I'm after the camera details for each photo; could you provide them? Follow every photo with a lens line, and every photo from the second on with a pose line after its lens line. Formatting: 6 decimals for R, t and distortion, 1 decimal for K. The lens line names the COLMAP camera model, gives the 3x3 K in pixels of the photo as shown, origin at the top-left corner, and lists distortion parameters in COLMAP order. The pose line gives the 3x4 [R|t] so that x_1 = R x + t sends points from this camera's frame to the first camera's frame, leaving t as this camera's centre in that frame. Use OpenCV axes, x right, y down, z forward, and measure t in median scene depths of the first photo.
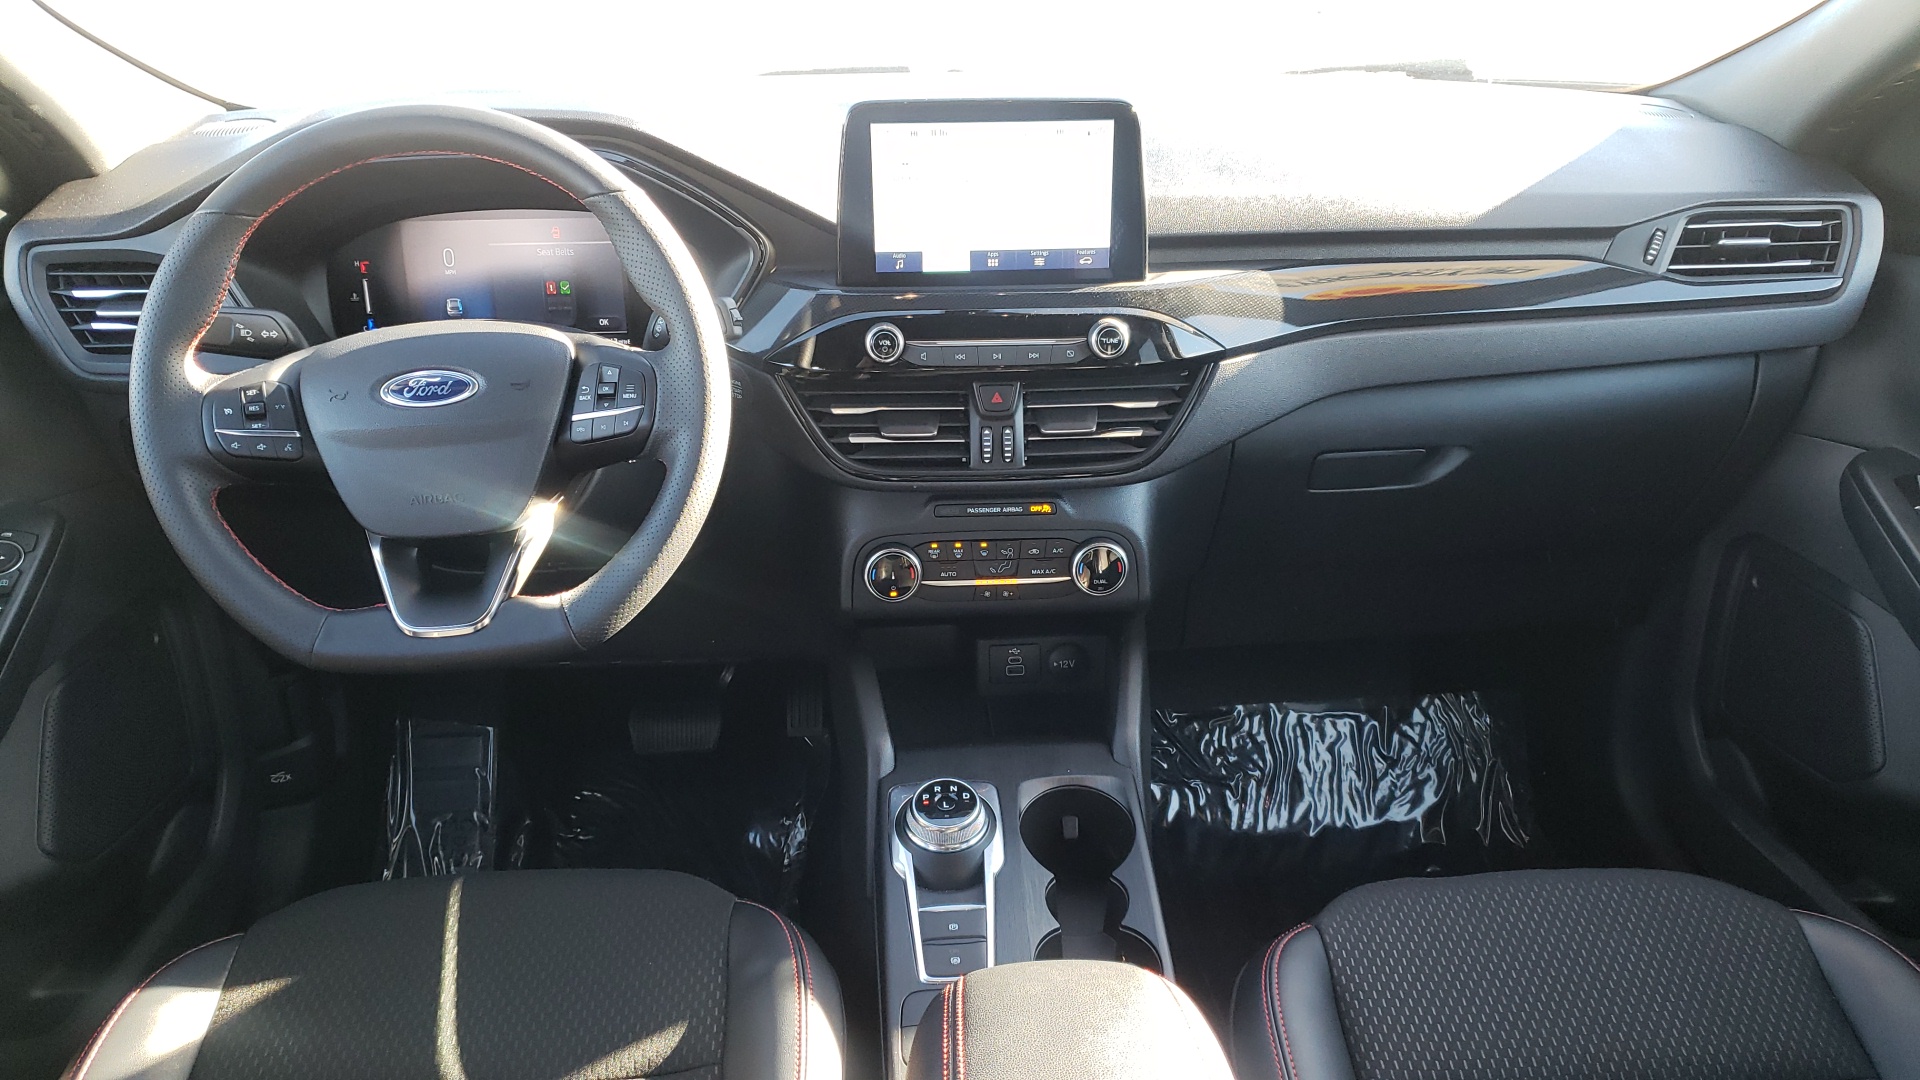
lens RADIAL K [[1476.7, 0, 976.8], [0, 1476.7, 557.4], [0, 0, 1]] dist [0.020460, -0.008391]
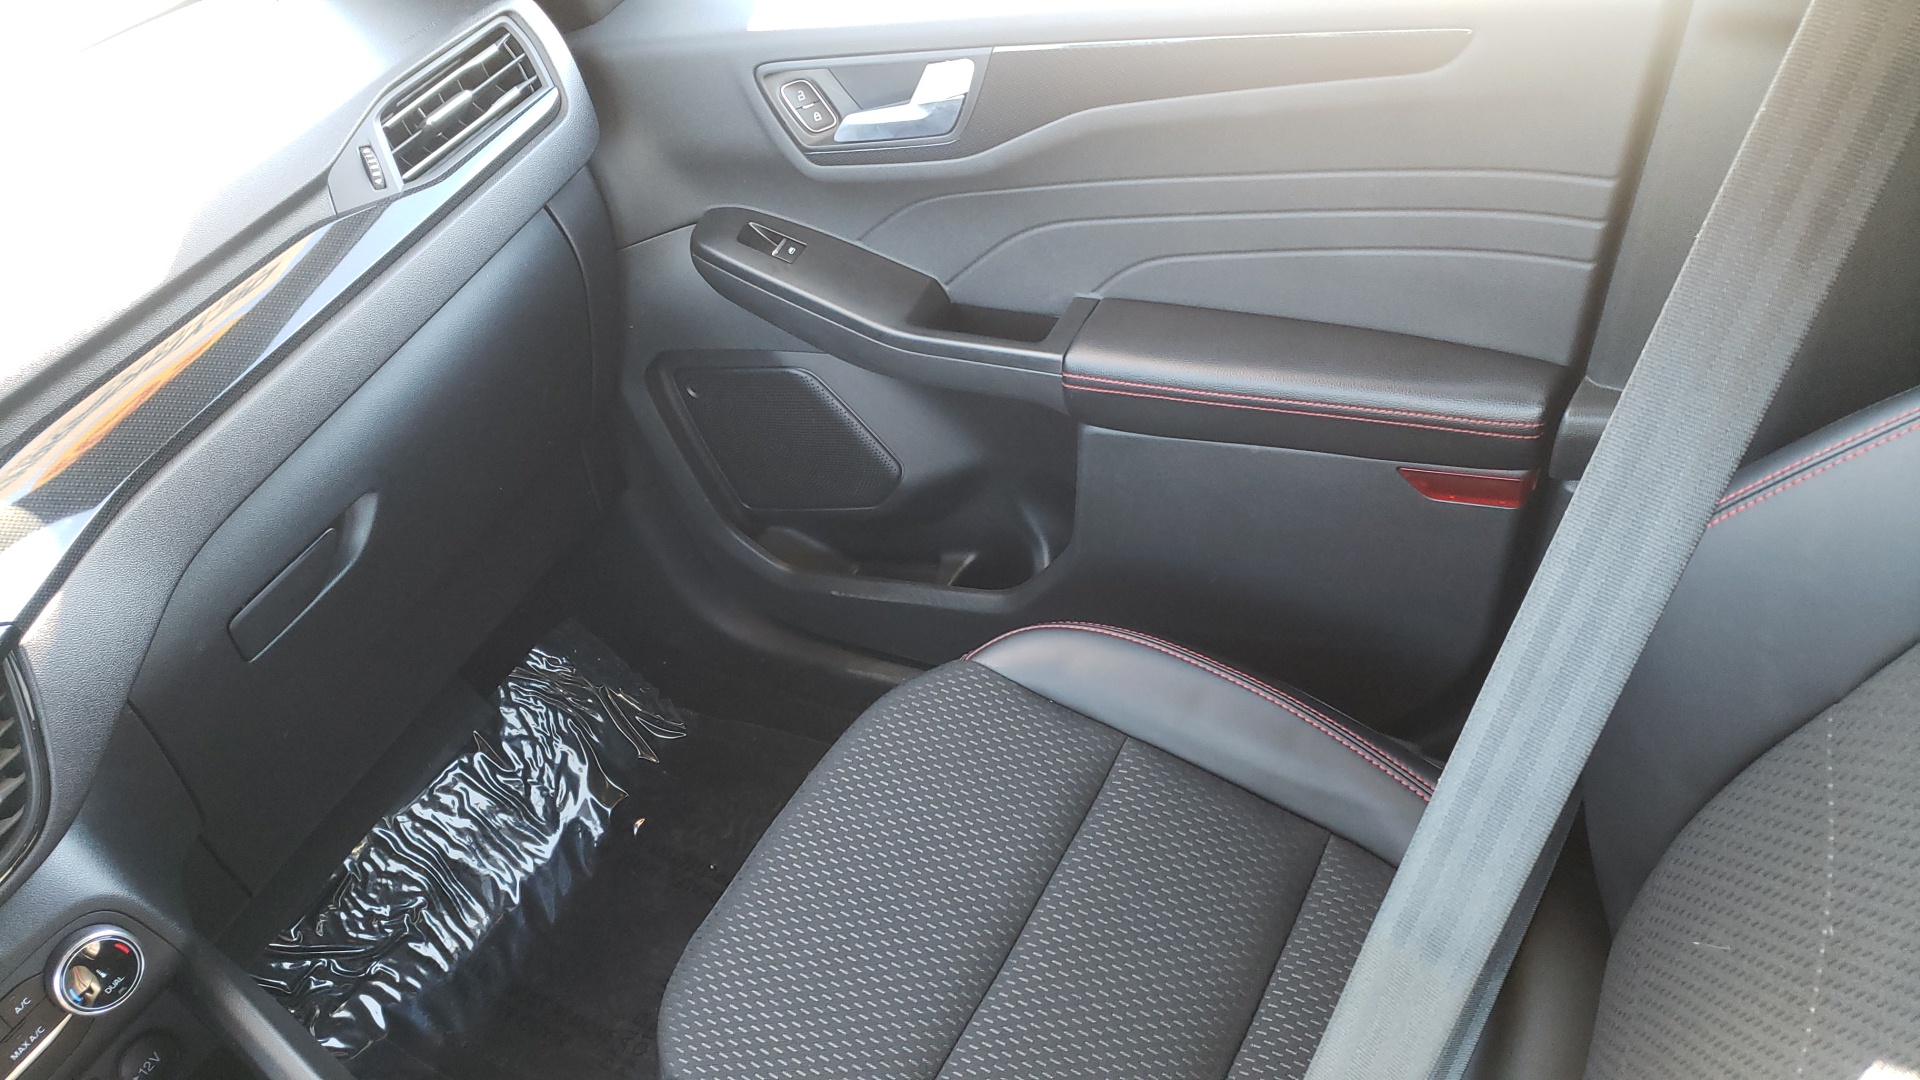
lens RADIAL K [[1476.7, 0, 922.6], [0, 1476.7, 548.1], [0, 0, 1]] dist [0.020460, -0.008391]
pose [[0.558300, -0.652075, 0.512932, 0.074889], [0.599751, 0.744402, 0.293537, -0.116235], [-0.573236, 0.143750, 0.806683, 0.209389]]
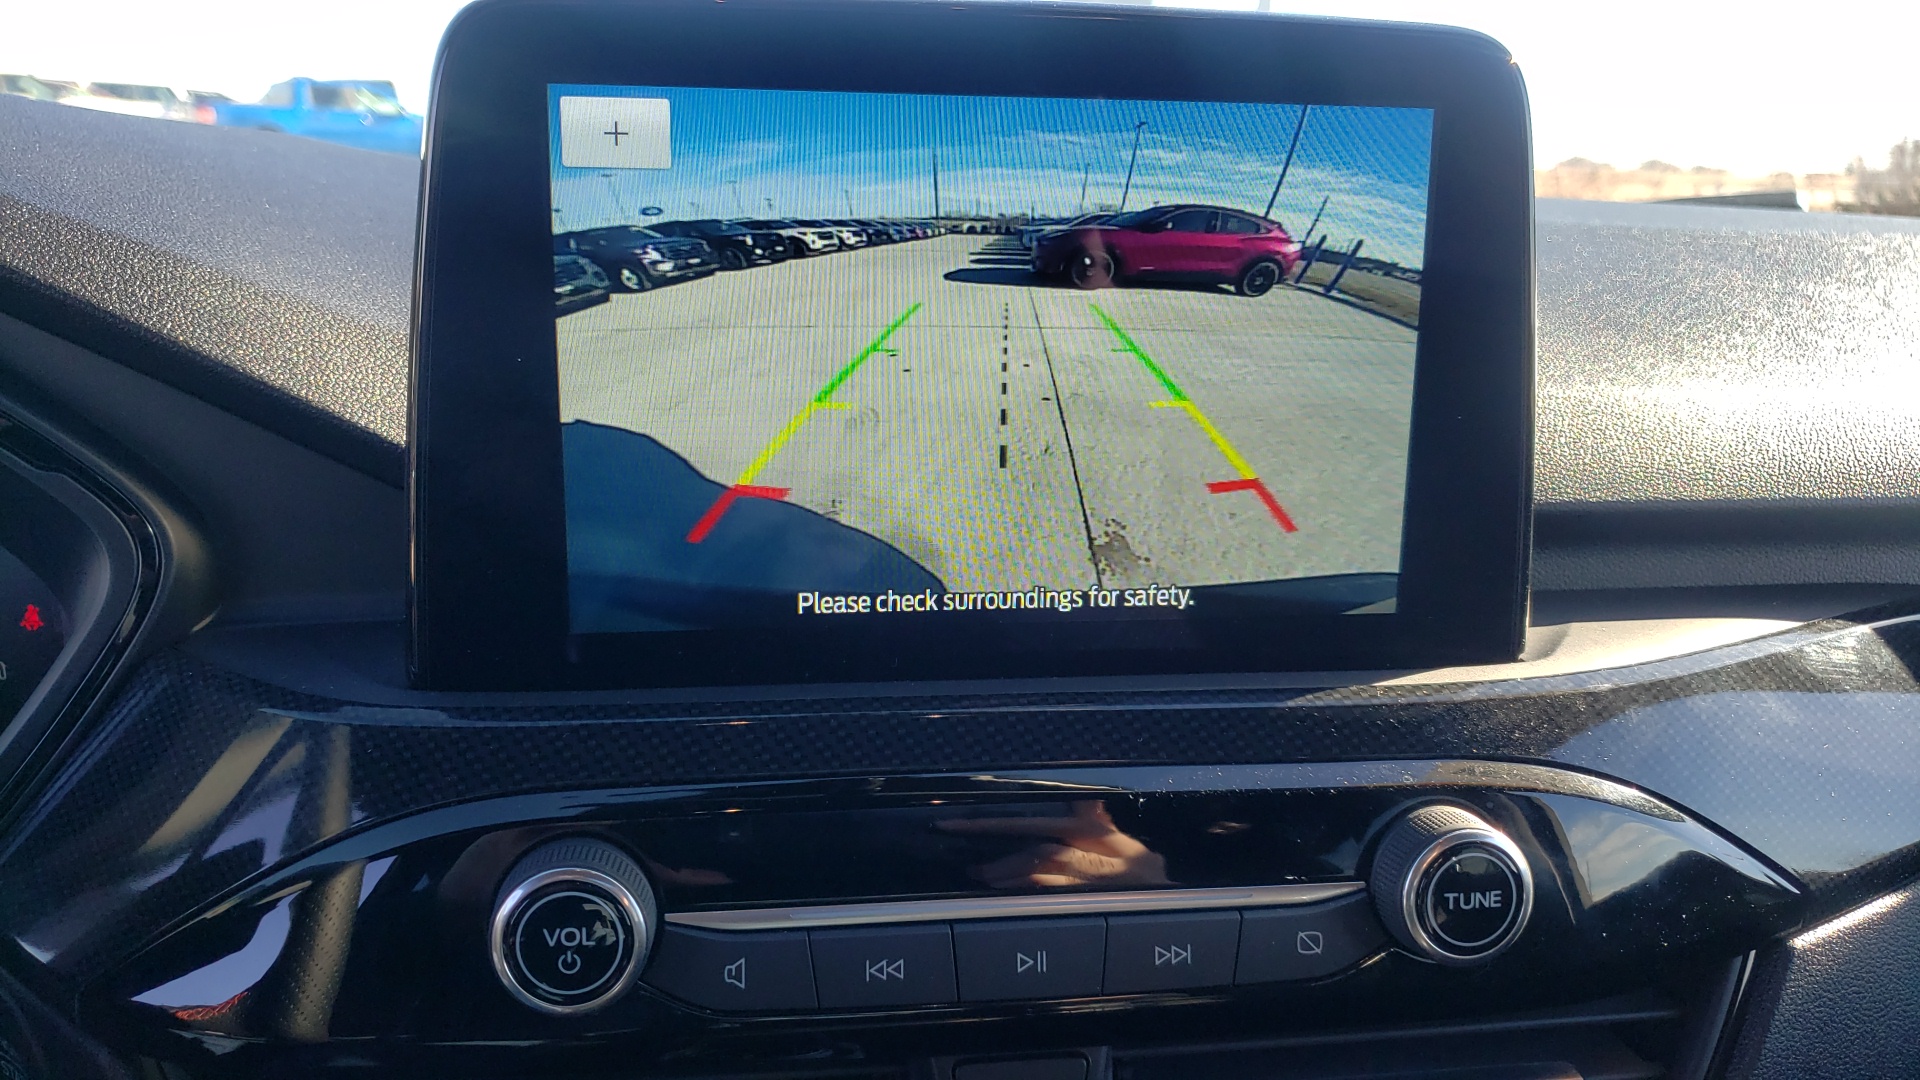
lens RADIAL K [[1476.7, 0, 951.1], [0, 1476.7, 542.2], [0, 0, 1]] dist [0.020460, -0.008391]
pose [[0.997782, -0.002015, 0.066530, -0.016089], [0.015961, 0.977620, -0.209772, -0.149850], [-0.064619, 0.210369, 0.975484, 0.719447]]
